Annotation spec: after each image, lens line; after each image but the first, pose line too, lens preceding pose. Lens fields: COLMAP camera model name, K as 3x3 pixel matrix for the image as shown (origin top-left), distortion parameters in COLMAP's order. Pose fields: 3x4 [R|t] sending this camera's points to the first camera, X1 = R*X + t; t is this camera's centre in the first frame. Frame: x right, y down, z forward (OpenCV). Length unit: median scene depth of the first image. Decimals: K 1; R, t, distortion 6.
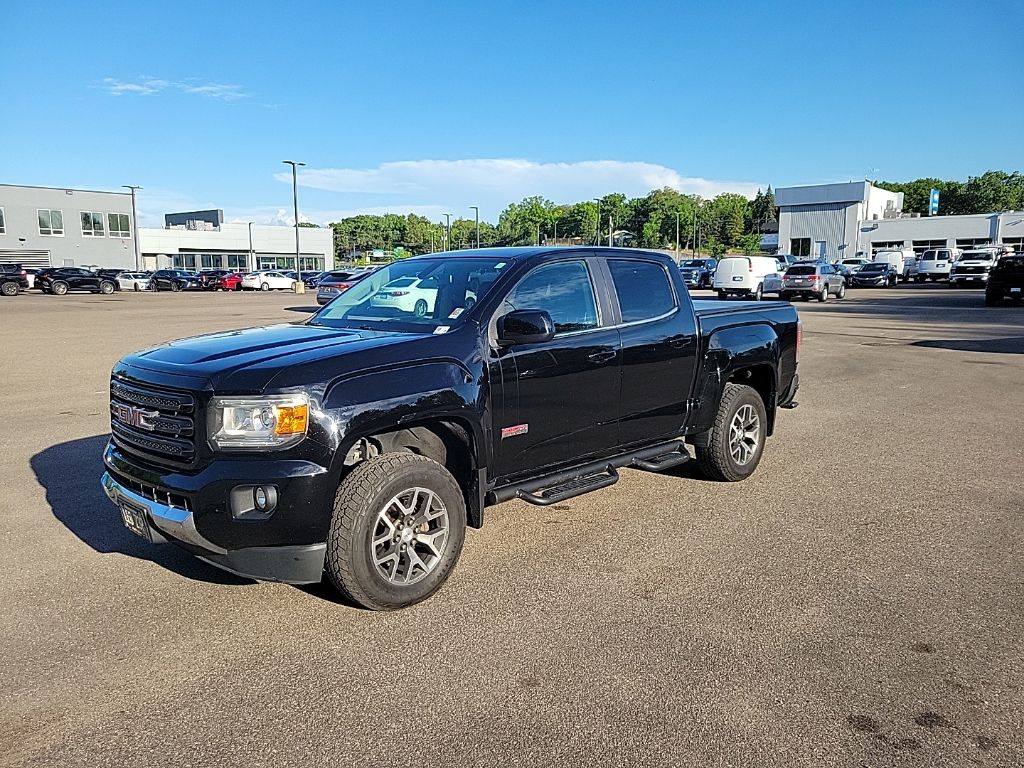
lens RADIAL K [[763.8, 0, 496.1], [0, 763.8, 388.3], [0, 0, 1]] dist [0.048949, -0.030656]
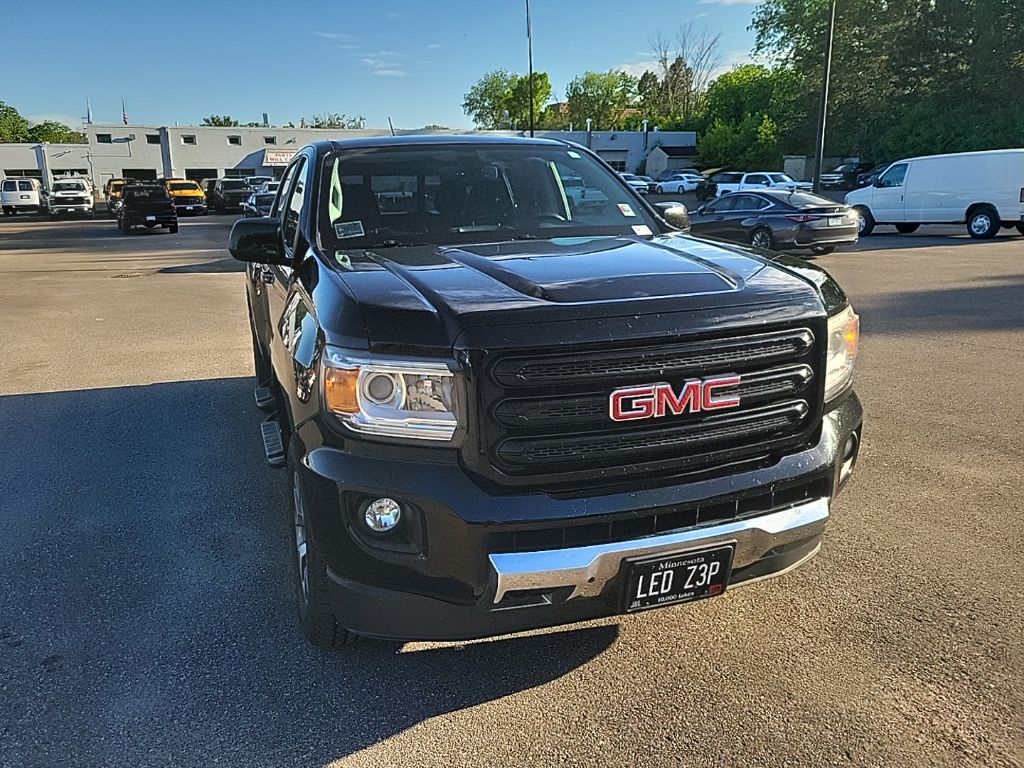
lens RADIAL K [[798.0, 0, 496.9], [0, 798.0, 373.7], [0, 0, 1]] dist [0.044475, -0.007876]
pose [[0.437441, -0.201357, 0.876414, -0.063275], [0.154337, 0.976958, 0.147424, -0.005380], [-0.885904, 0.070774, 0.458438, 0.052847]]
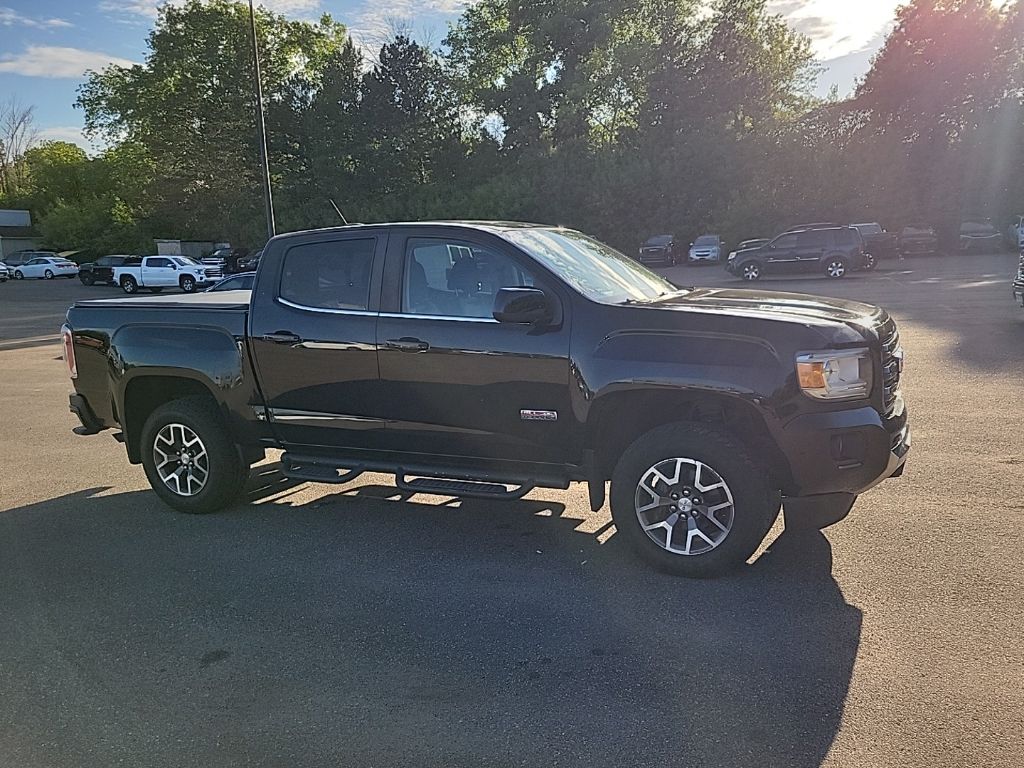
lens RADIAL K [[799.2, 0, 525.5], [0, 799.2, 384.8], [0, 0, 1]] dist [0.061438, -0.032775]
pose [[-0.335946, -0.131321, 0.932682, -0.083080], [0.180776, 0.962833, 0.200680, -0.015485], [-0.924370, 0.236024, -0.299720, 0.112363]]
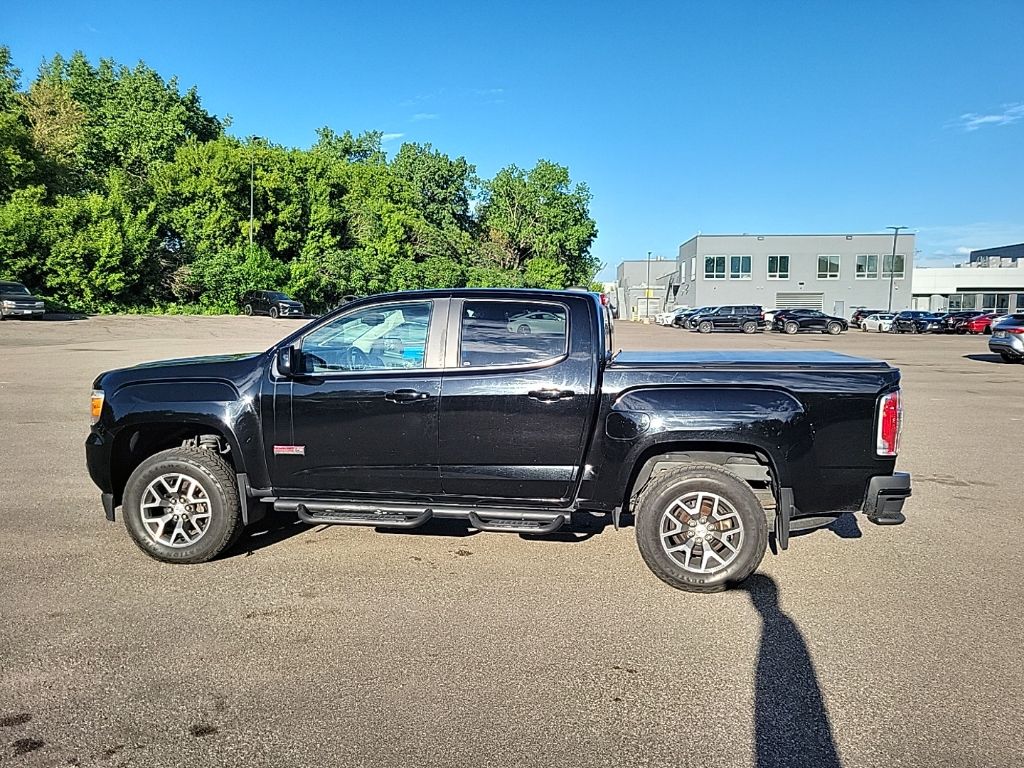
lens RADIAL K [[787.6, 0, 532.5], [0, 787.6, 389.1], [0, 0, 1]] dist [0.060134, -0.052096]
pose [[0.604719, 0.083723, -0.792026, 0.082815], [-0.126492, 0.991933, 0.008276, -0.006425], [0.786330, 0.095180, 0.610431, 0.038845]]
